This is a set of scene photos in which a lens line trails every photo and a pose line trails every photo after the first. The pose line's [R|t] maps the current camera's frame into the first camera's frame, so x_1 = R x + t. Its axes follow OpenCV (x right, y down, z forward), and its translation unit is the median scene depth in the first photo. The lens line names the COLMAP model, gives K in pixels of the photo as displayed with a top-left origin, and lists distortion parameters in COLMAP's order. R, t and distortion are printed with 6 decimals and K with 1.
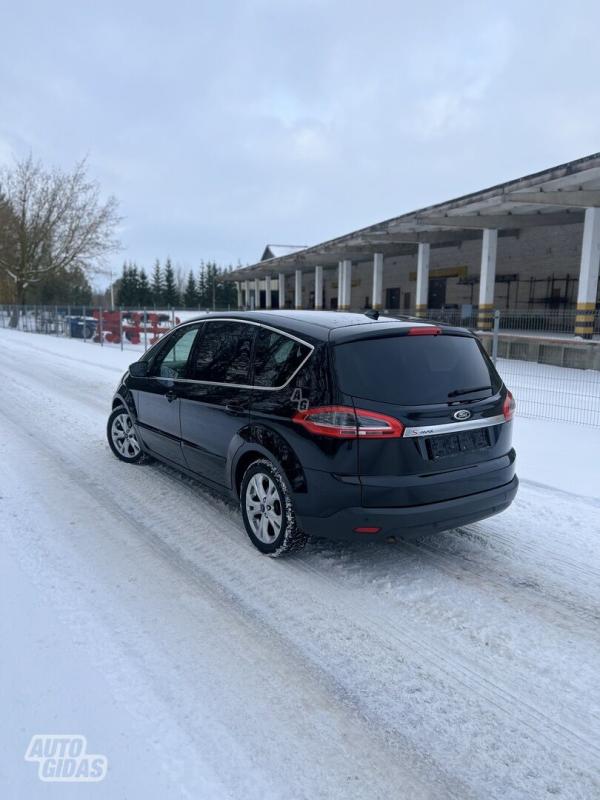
lens RADIAL K [[581.1, 0, 295.4], [0, 581.1, 406.7], [0, 0, 1]] dist [0.045111, -0.048146]
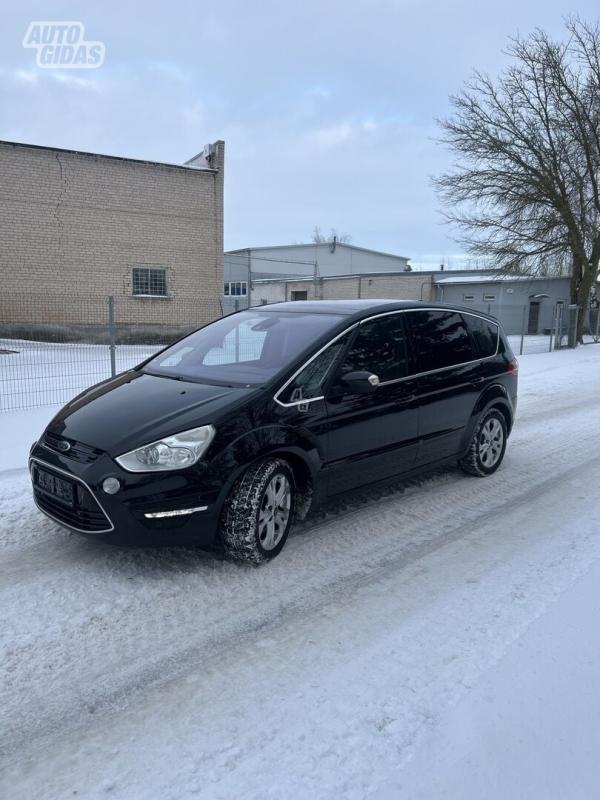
lens RADIAL K [[581.1, 0, 295.4], [0, 581.1, 406.7], [0, 0, 1]] dist [0.045111, -0.048146]
pose [[-0.189826, -0.163110, 0.968174, -1.065085], [0.138582, 0.971780, 0.190889, -0.200941], [-0.971988, 0.170407, -0.161865, 1.343105]]
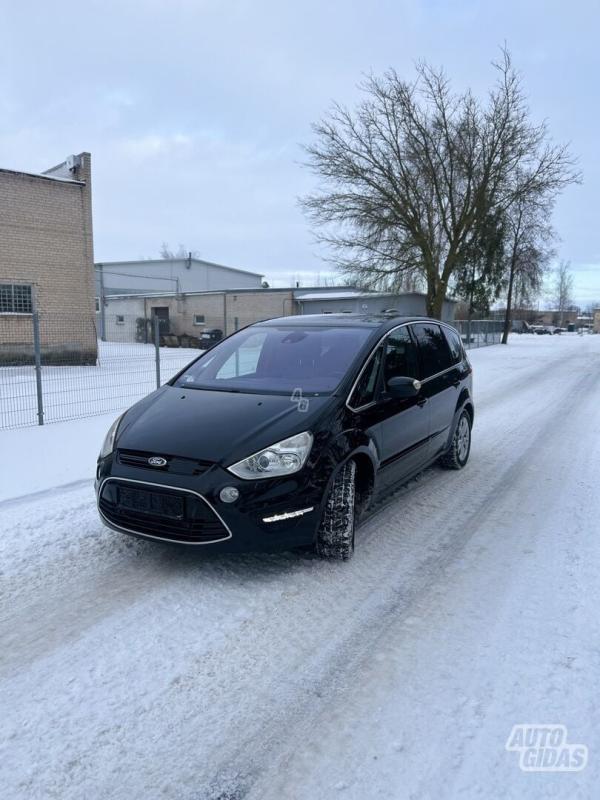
lens RADIAL K [[581.1, 0, 295.4], [0, 581.1, 406.7], [0, 0, 1]] dist [0.045111, -0.048146]
pose [[-0.425805, -0.121894, 0.896567, -1.032140], [0.142885, 0.969392, 0.199655, -0.240342], [-0.893462, 0.213120, -0.395356, 1.624561]]
